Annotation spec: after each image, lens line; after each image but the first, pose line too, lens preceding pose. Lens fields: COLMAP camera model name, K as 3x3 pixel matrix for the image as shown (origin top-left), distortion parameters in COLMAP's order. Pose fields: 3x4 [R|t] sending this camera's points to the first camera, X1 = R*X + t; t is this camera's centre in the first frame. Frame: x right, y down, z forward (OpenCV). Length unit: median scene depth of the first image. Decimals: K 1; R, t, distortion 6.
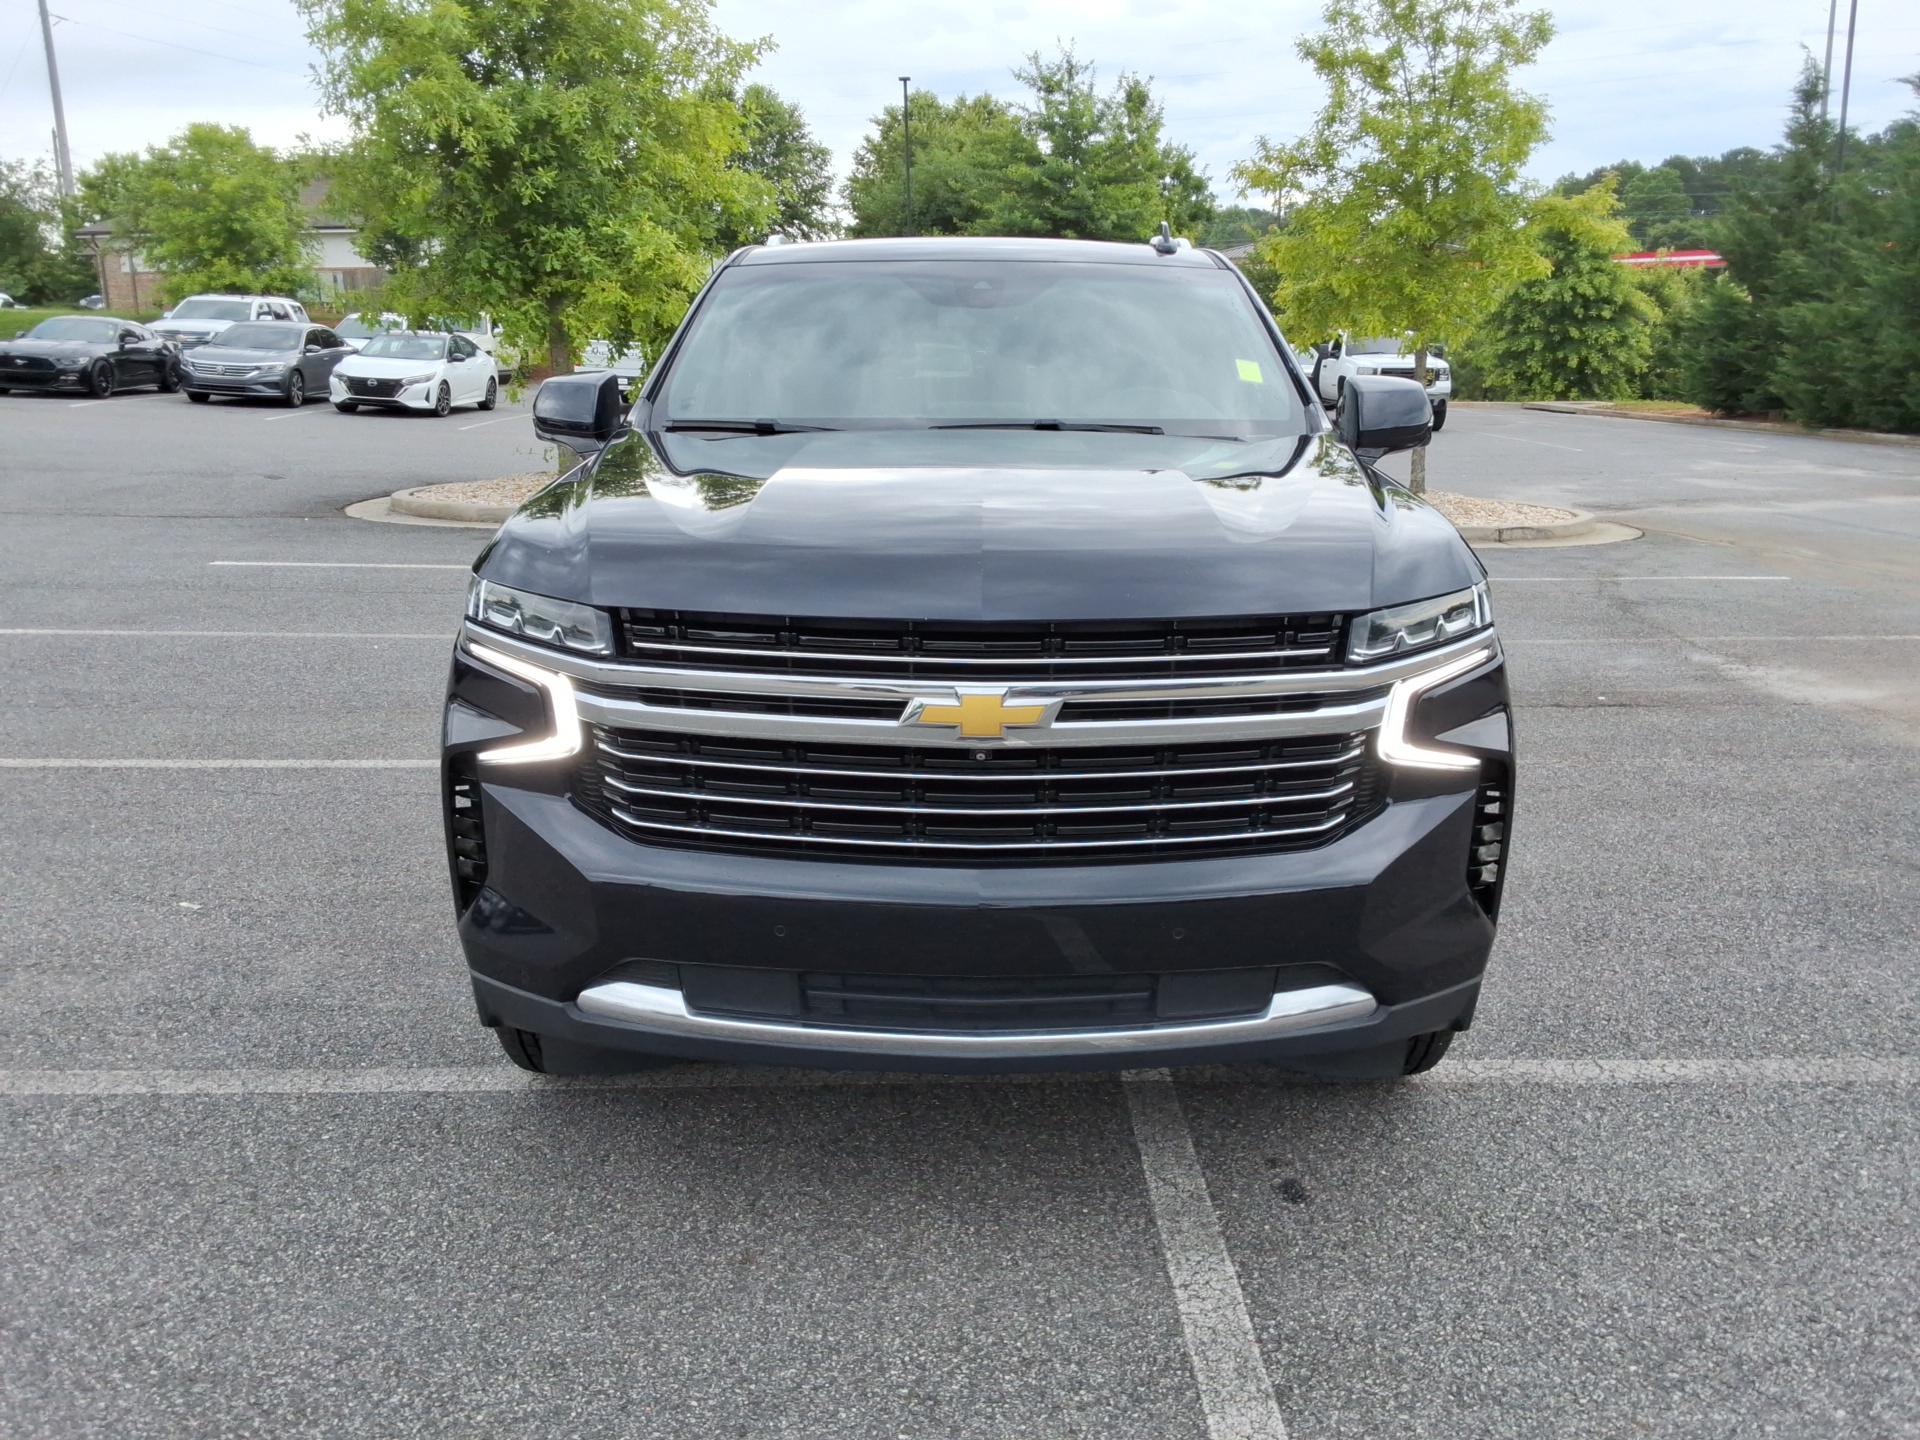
lens RADIAL K [[1535.5, 0, 961.8], [0, 1535.5, 721.6], [0, 0, 1]] dist [0.115290, -0.189857]
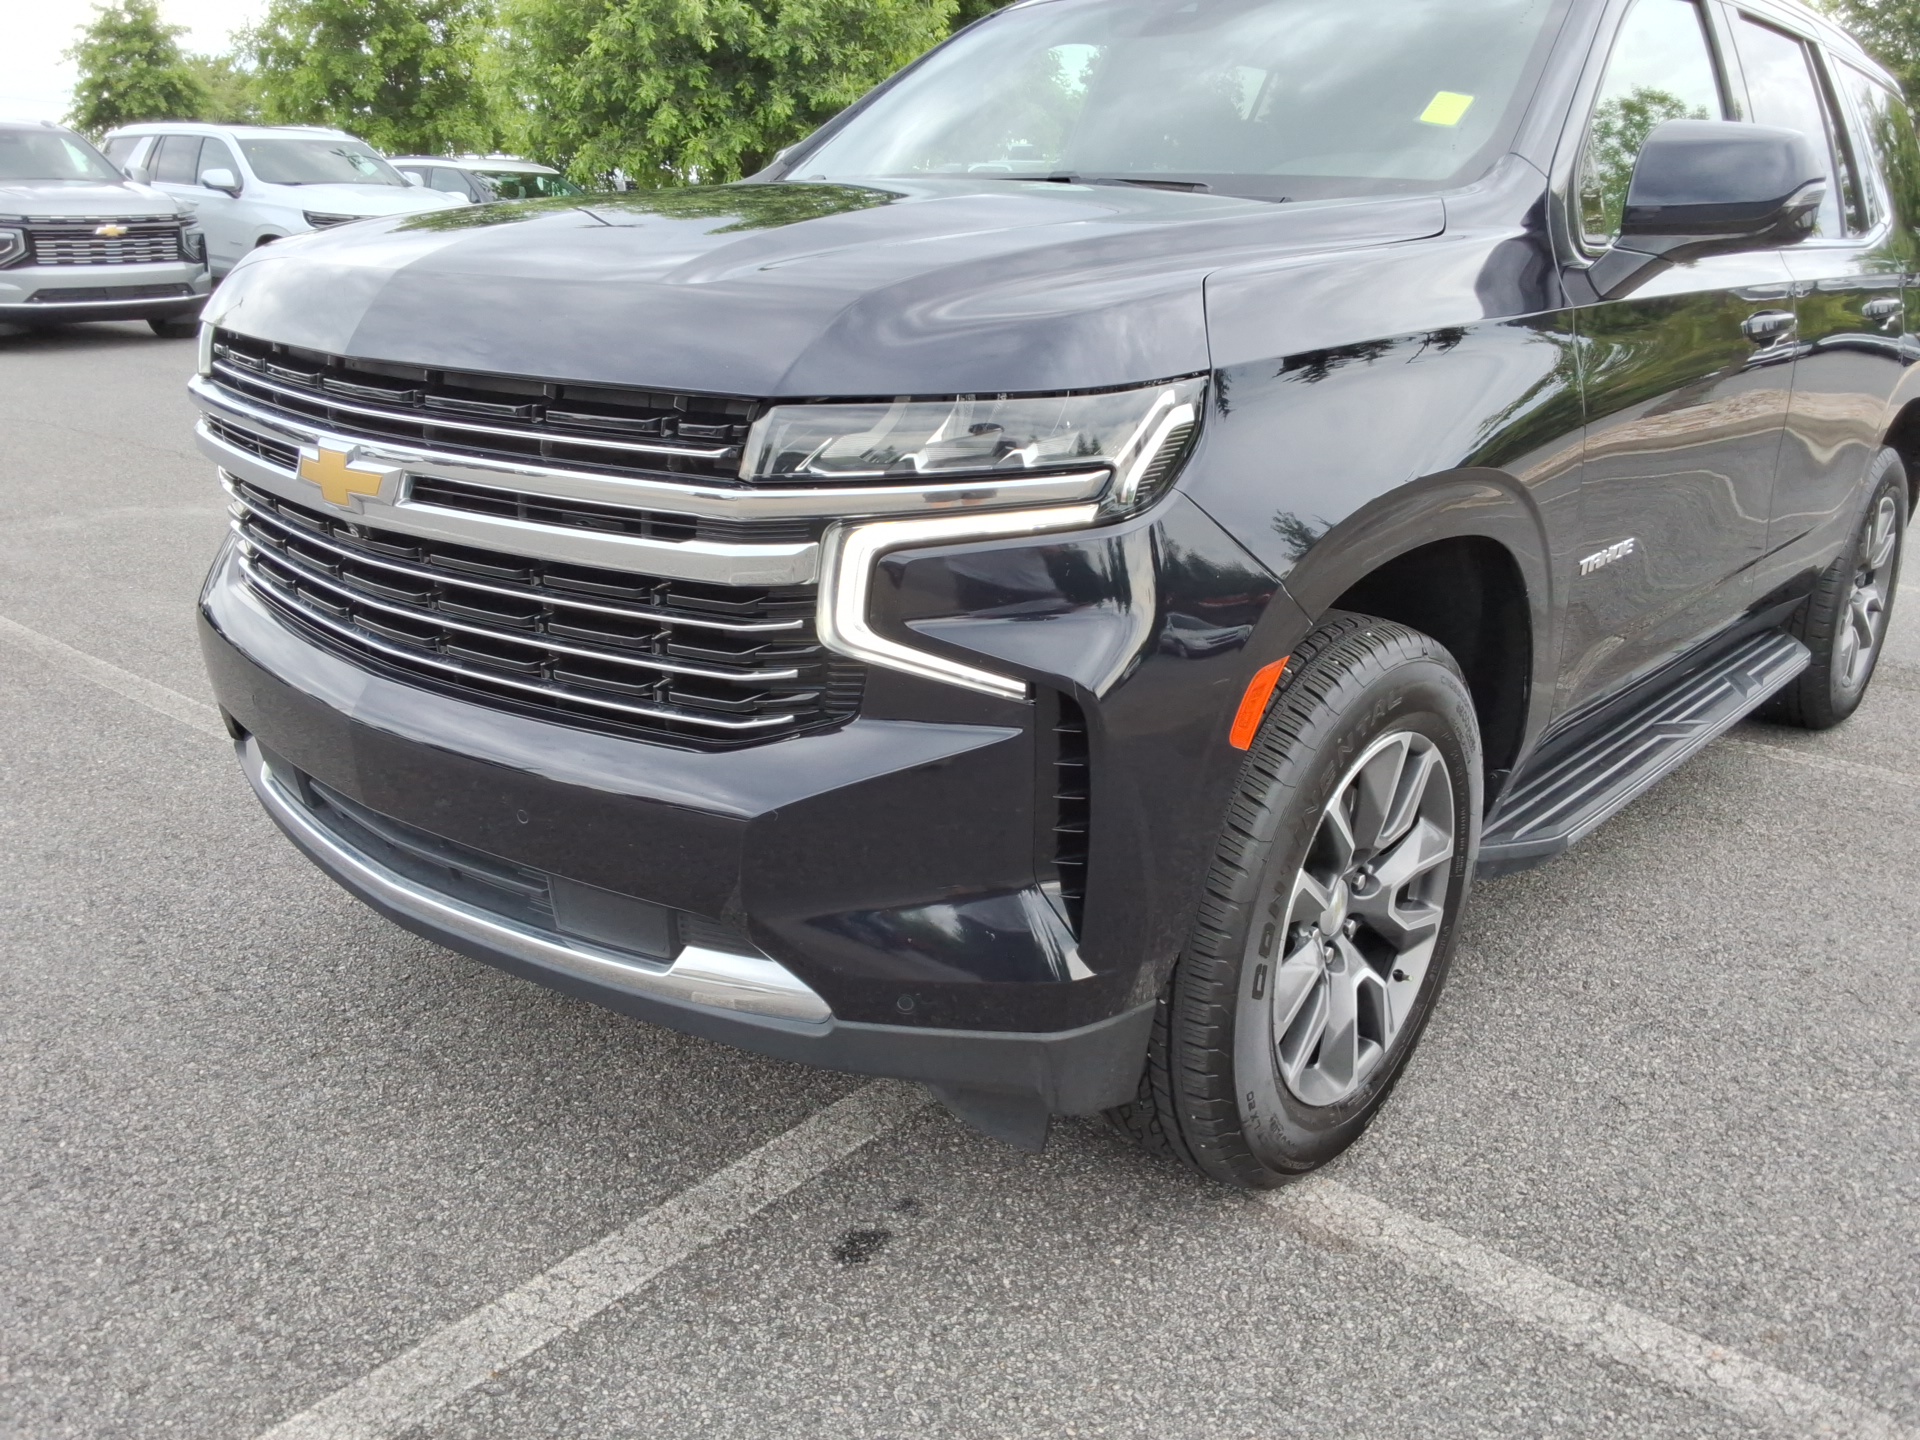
lens RADIAL K [[1535.5, 0, 959.4], [0, 1535.5, 711.1], [0, 0, 1]] dist [0.115290, -0.189857]
pose [[0.760847, 0.207787, -0.614765, 0.722476], [-0.170281, 0.978081, 0.119841, -0.034490], [0.626191, 0.013502, 0.779552, 0.536735]]
